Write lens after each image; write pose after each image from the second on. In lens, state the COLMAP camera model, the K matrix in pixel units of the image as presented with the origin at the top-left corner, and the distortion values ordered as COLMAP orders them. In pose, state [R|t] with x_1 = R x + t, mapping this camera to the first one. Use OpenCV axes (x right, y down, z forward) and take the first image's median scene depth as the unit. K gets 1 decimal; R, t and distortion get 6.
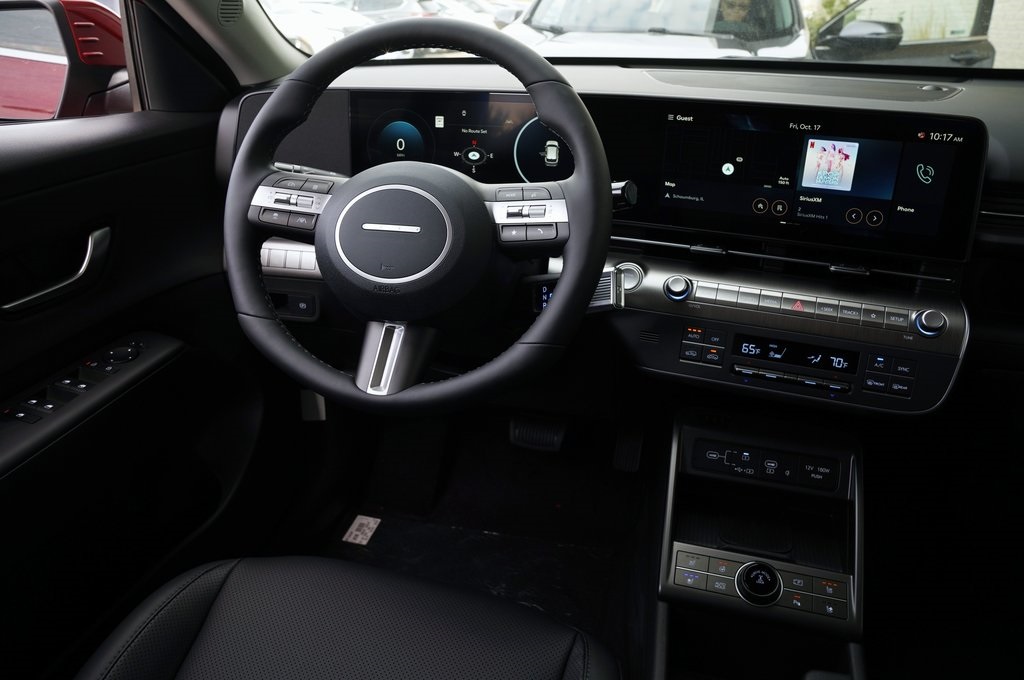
lens RADIAL K [[707.8, 0, 510.4], [0, 707.8, 340.0], [0, 0, 1]] dist [-0.130530, 0.089274]
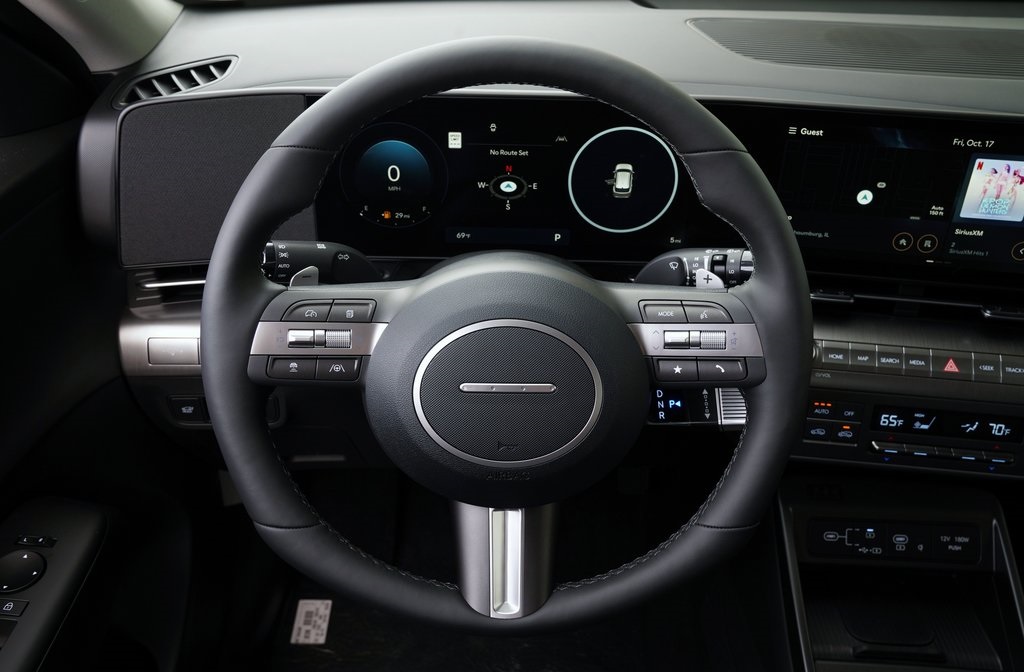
lens RADIAL K [[836.8, 0, 508.4], [0, 836.8, 337.4], [0, 0, 1]] dist [-0.092401, 0.117967]
pose [[0.966426, -0.128952, 0.222242, -0.290830], [0.092655, 0.981650, 0.166669, -0.289807], [-0.239656, -0.140482, 0.960640, 0.212135]]
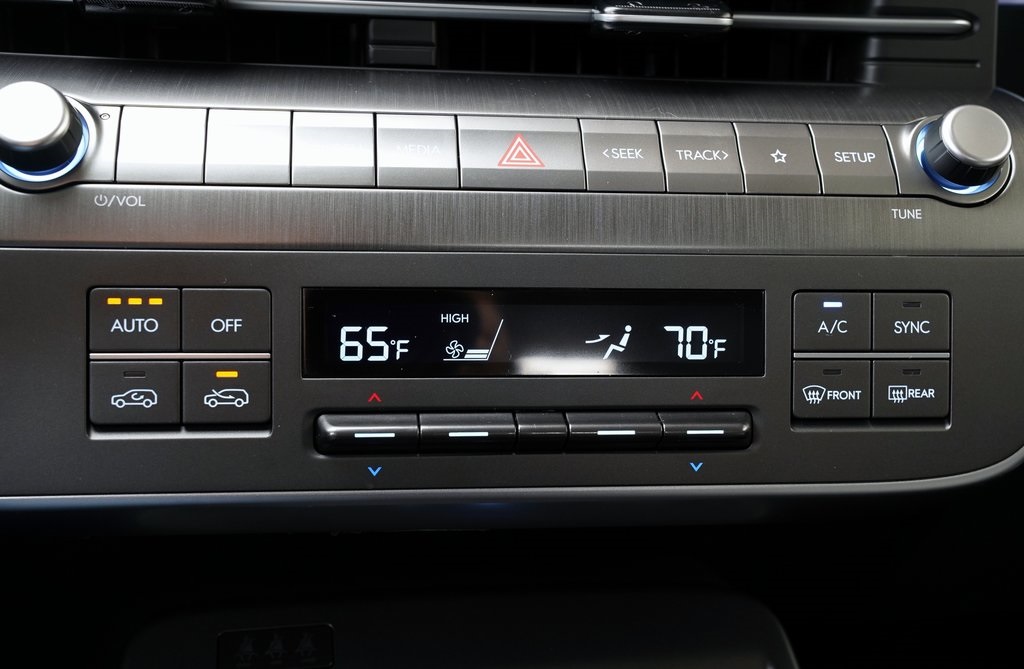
lens RADIAL K [[1237.9, 0, 512.0], [0, 1237.9, 334.5], [0, 0, 1]] dist [0.044412, 0.043302]
pose [[0.875236, -0.115957, 0.469592, 0.183430], [0.167823, 0.983330, -0.069976, 0.051300], [-0.453650, 0.140054, 0.880106, 0.598676]]
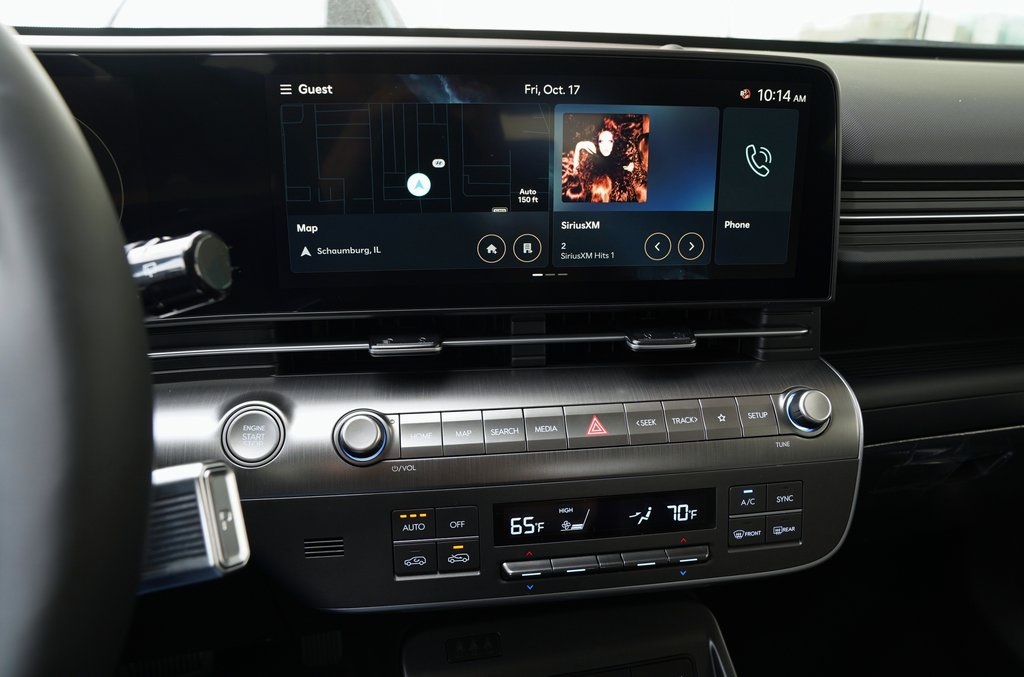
lens RADIAL K [[707.8, 0, 510.4], [0, 707.8, 338.5], [0, 0, 1]] dist [-0.130530, 0.089274]
pose [[0.870449, -0.169534, 0.462144, 0.122136], [0.196395, 0.980471, -0.010233, -0.123122], [-0.451384, 0.099670, 0.886746, 0.549586]]
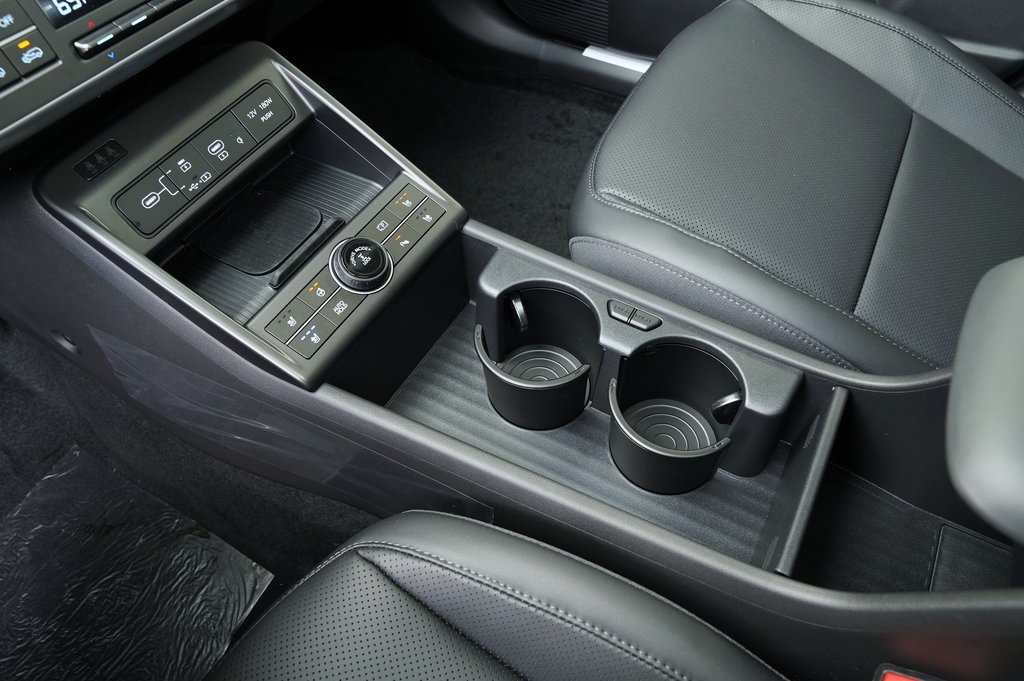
lens RADIAL K [[707.8, 0, 510.4], [0, 707.8, 340.5], [0, 0, 1]] dist [-0.130530, 0.089274]
pose [[0.230727, -0.790799, 0.566924, -0.088629], [0.443728, 0.604046, 0.661992, -0.023414], [-0.865951, 0.098820, 0.490269, 0.483897]]
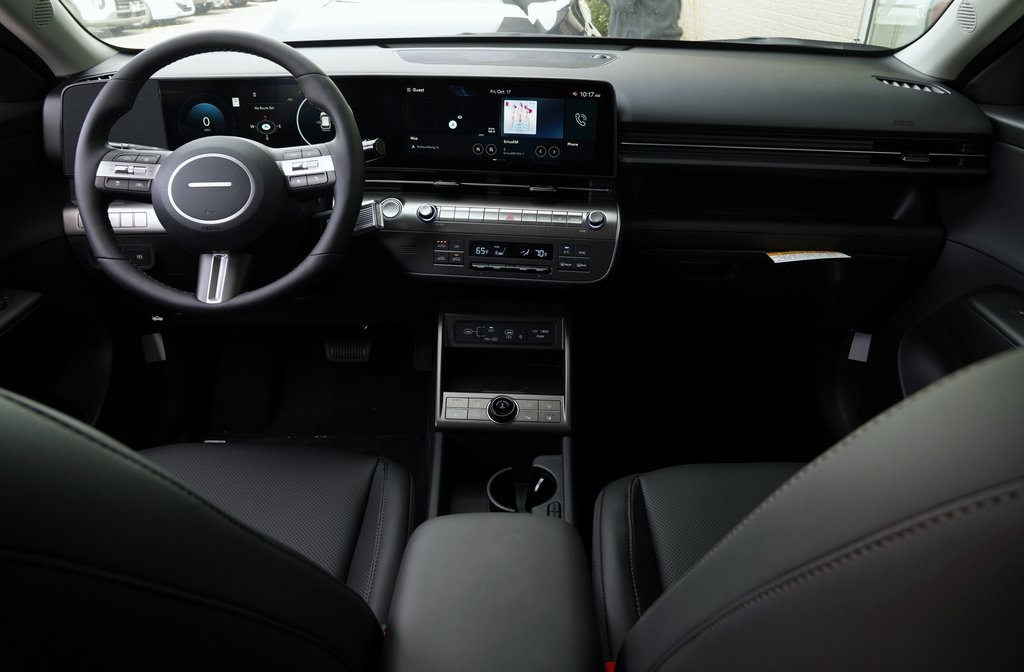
lens RADIAL K [[715.3, 0, 512.0], [0, 715.3, 336.0], [0, 0, 1]] dist [-0.132342, 0.095804]
pose [[0.964839, -0.119450, 0.234133, 0.044389], [0.106180, 0.991982, 0.068532, 0.094912], [-0.240442, -0.041262, 0.969786, -0.442741]]
